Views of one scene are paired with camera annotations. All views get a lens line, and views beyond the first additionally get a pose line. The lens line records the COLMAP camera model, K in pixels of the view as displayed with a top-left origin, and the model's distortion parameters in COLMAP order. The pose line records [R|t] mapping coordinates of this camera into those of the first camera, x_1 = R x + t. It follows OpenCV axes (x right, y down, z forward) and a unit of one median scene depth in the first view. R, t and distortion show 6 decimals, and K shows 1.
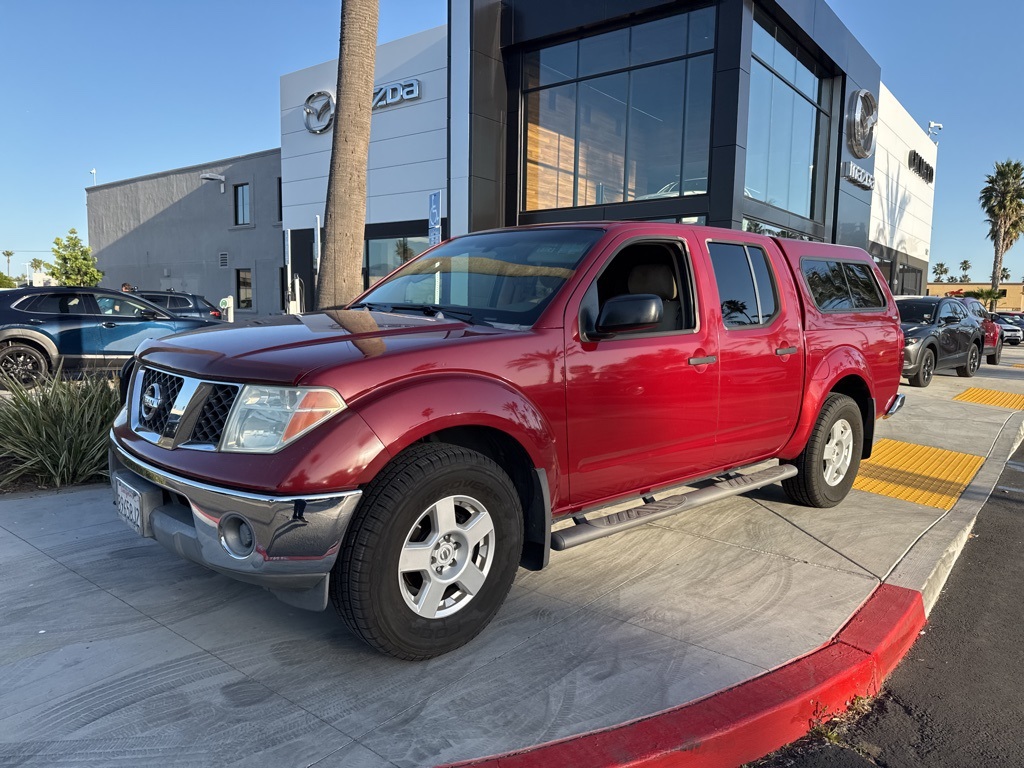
lens RADIAL K [[723.4, 0, 509.5], [0, 723.4, 385.8], [0, 0, 1]] dist [0.054083, -0.077309]
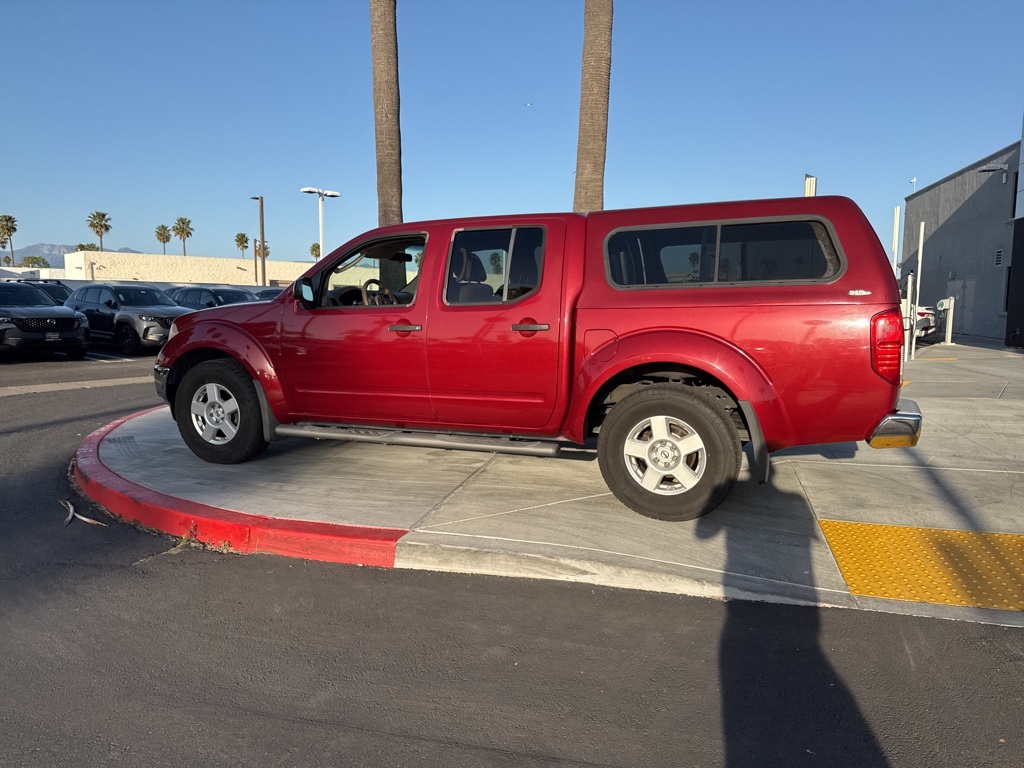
lens RADIAL K [[715.4, 0, 503.3], [0, 715.4, 380.1], [0, 0, 1]] dist [0.073854, -0.101782]
pose [[0.408382, 0.080742, -0.909233, 1.137331], [-0.096016, 0.994354, 0.045175, -0.013842], [0.907747, 0.068852, 0.413829, 0.493134]]
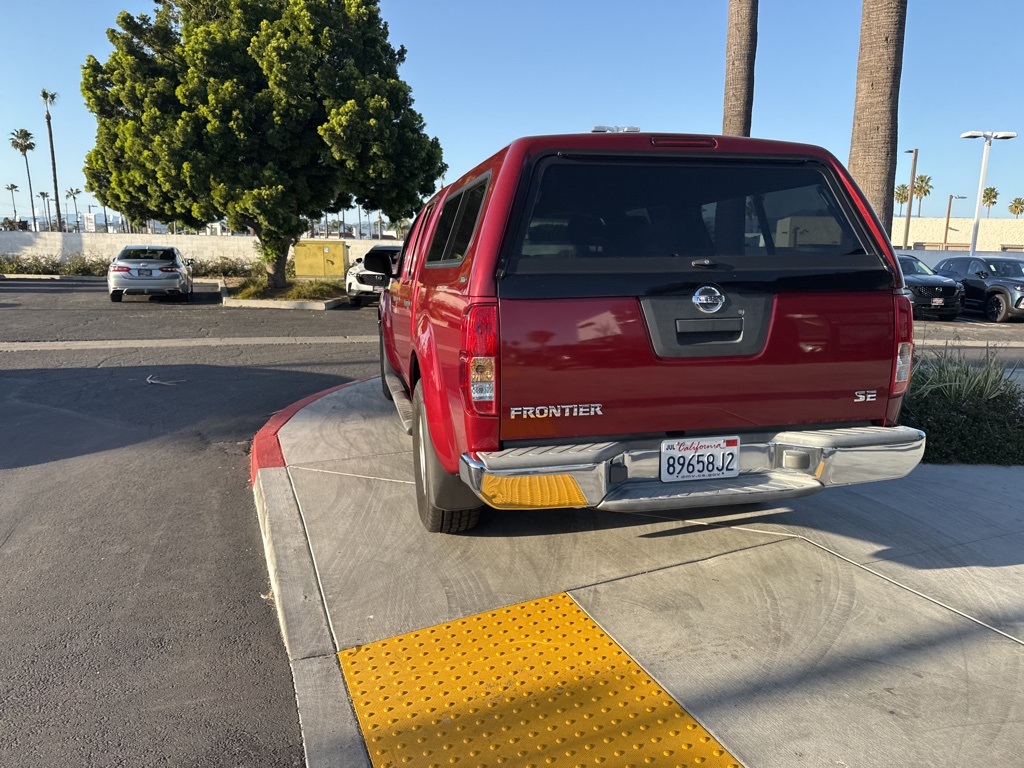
lens RADIAL K [[721.3, 0, 511.6], [0, 721.3, 378.0], [0, 0, 1]] dist [0.026111, -0.032996]
pose [[-0.489750, 0.117051, -0.863970, 1.051840], [-0.119511, 0.972580, 0.199512, -0.144132], [0.863633, 0.200965, -0.462332, 1.426152]]
